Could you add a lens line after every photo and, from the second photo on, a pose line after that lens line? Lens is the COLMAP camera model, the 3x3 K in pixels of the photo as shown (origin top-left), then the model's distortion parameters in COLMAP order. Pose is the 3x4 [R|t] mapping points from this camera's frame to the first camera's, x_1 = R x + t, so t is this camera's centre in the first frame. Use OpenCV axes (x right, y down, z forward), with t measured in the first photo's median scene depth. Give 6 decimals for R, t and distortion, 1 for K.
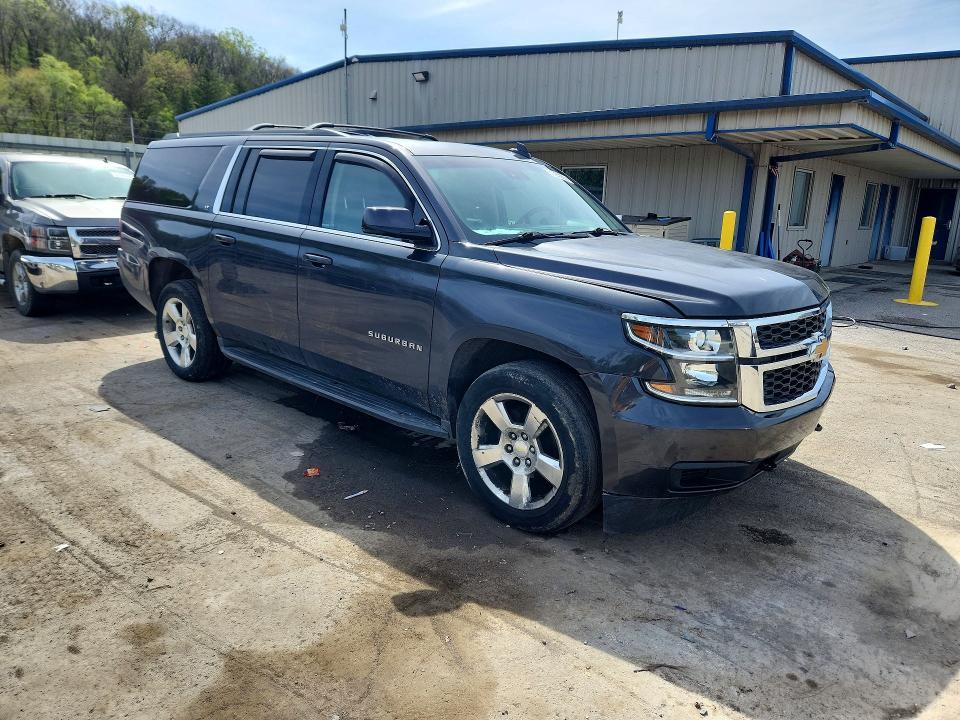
lens RADIAL K [[606.1, 0, 480.0], [0, 606.1, 360.0], [0, 0, 1]] dist [0.003327, 0.000819]
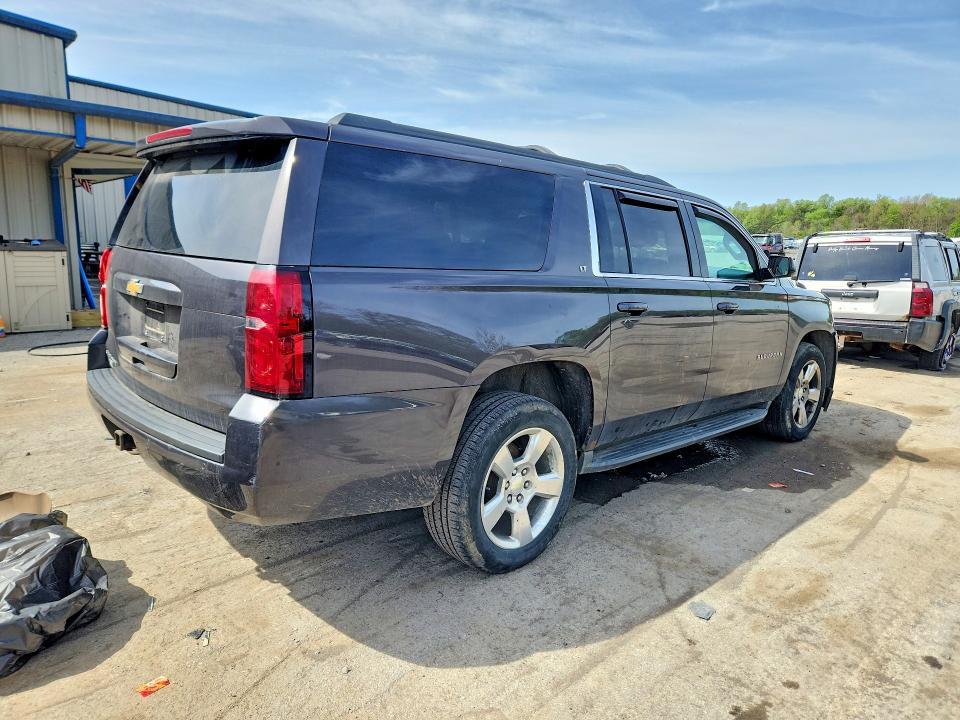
lens RADIAL K [[692.7, 0, 480.0], [0, 692.7, 360.0], [0, 0, 1]] dist [-0.002905, -0.001764]
pose [[0.080115, -0.173134, 0.981634, -1.218335], [0.220413, 0.963499, 0.151947, -0.281932], [-0.972111, 0.204191, 0.115352, 1.066969]]
